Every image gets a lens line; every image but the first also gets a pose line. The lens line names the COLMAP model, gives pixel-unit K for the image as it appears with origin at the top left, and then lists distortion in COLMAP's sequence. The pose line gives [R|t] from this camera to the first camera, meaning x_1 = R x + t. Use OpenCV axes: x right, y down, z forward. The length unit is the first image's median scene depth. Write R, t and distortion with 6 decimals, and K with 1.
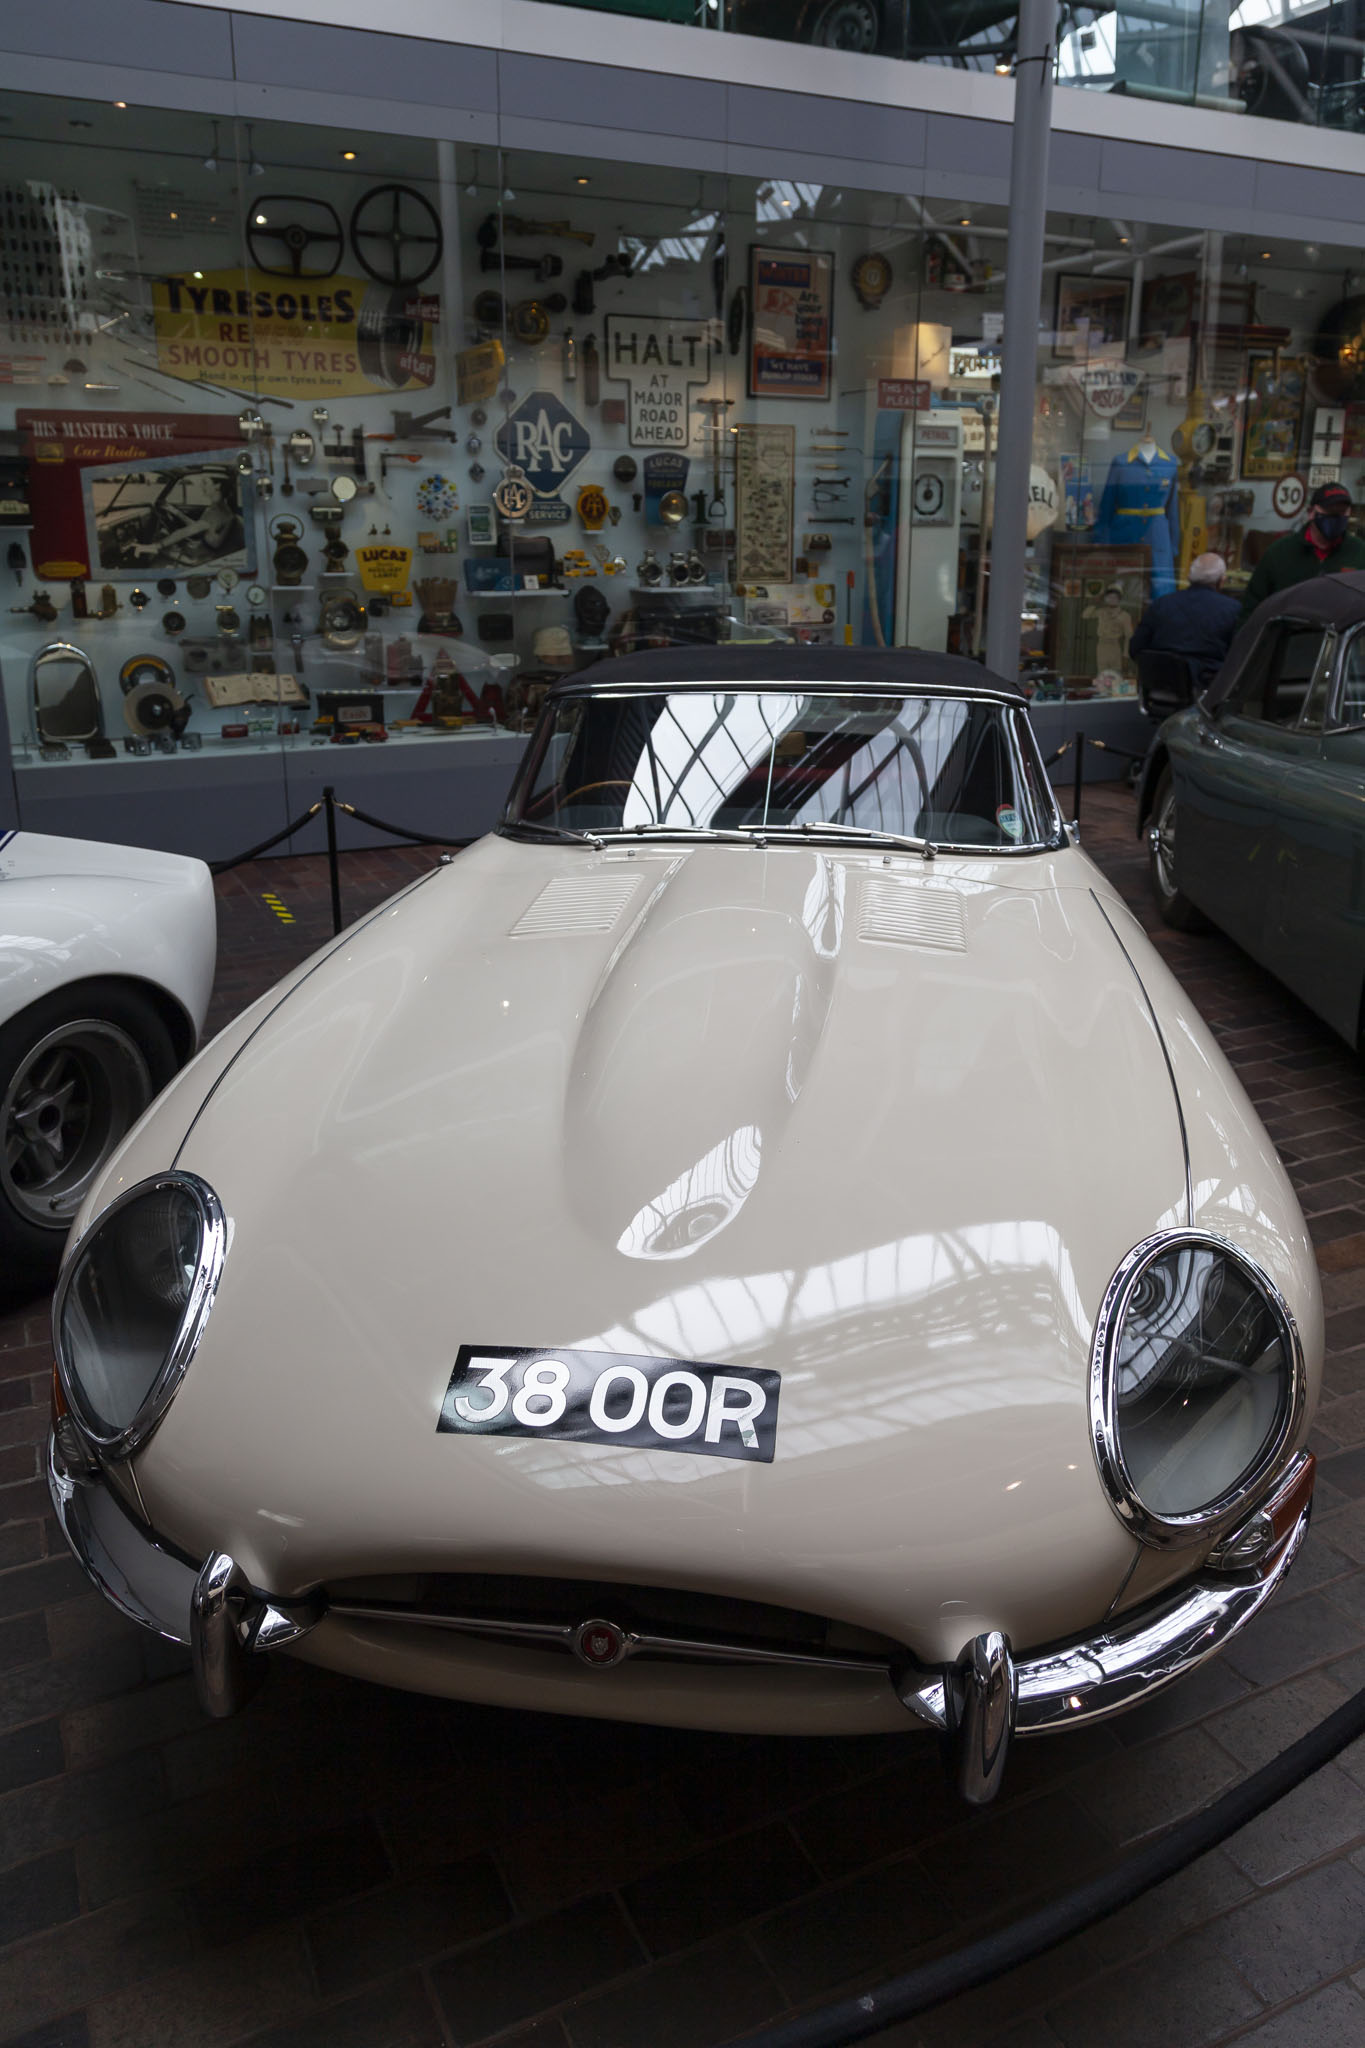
lens RADIAL K [[1447.1, 0, 682.5], [0, 1447.1, 1024.0], [0, 0, 1]] dist [0.002715, -0.000220]
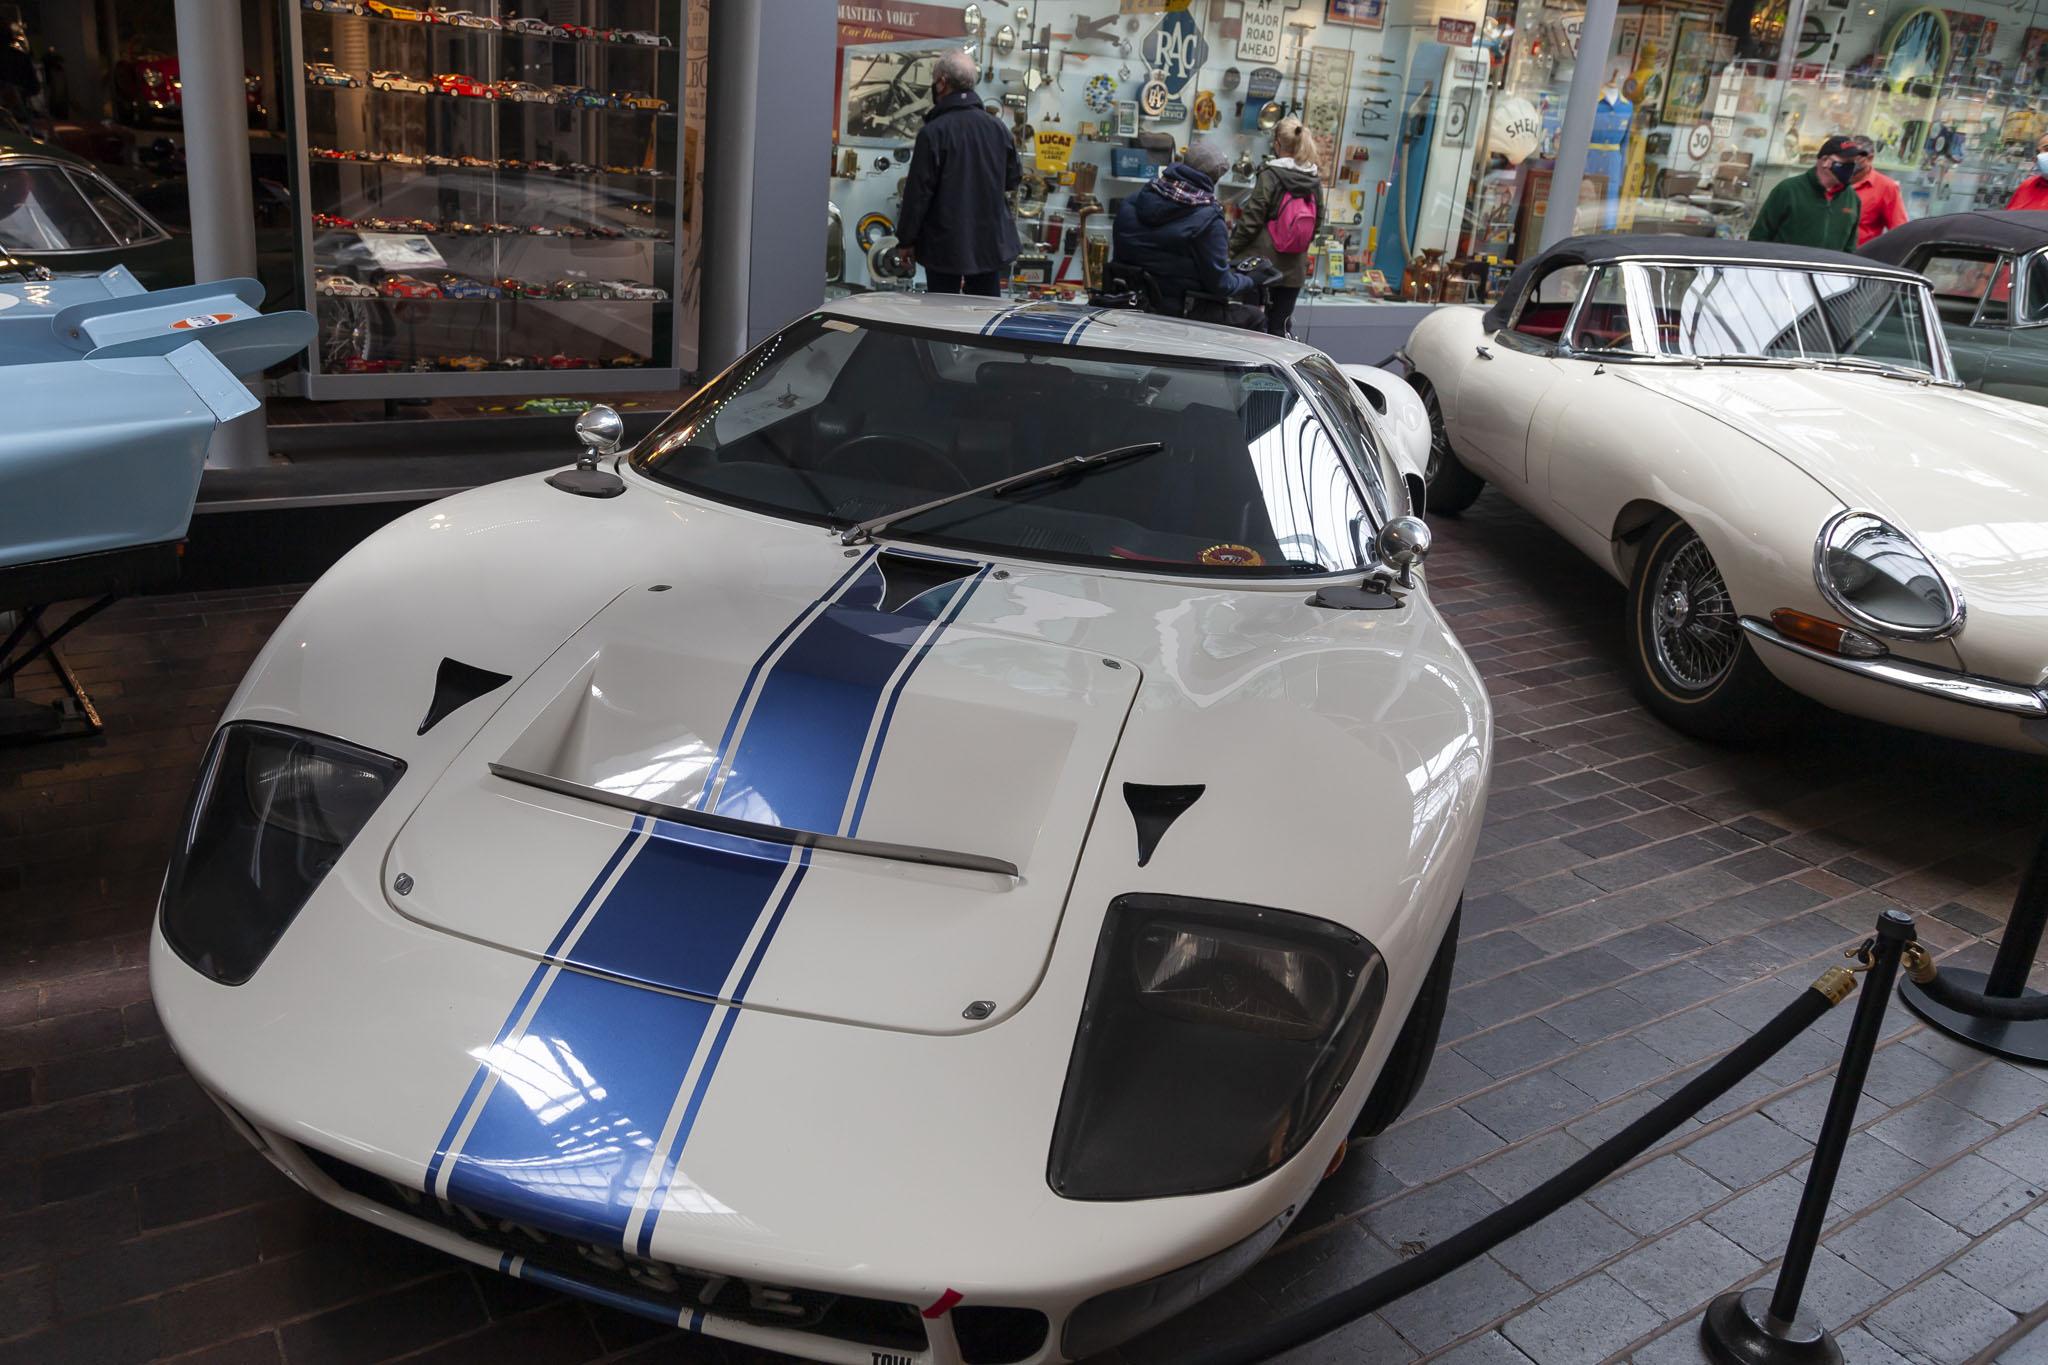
lens RADIAL K [[1384.5, 0, 1024.0], [0, 1384.5, 682.5], [0, 0, 1]] dist [0.001631, 0.001091]
pose [[0.994446, 0.033545, 0.099764, -0.312857], [-0.038641, 0.998022, 0.049596, 0.055657], [-0.097902, -0.053176, 0.993774, -0.124026]]
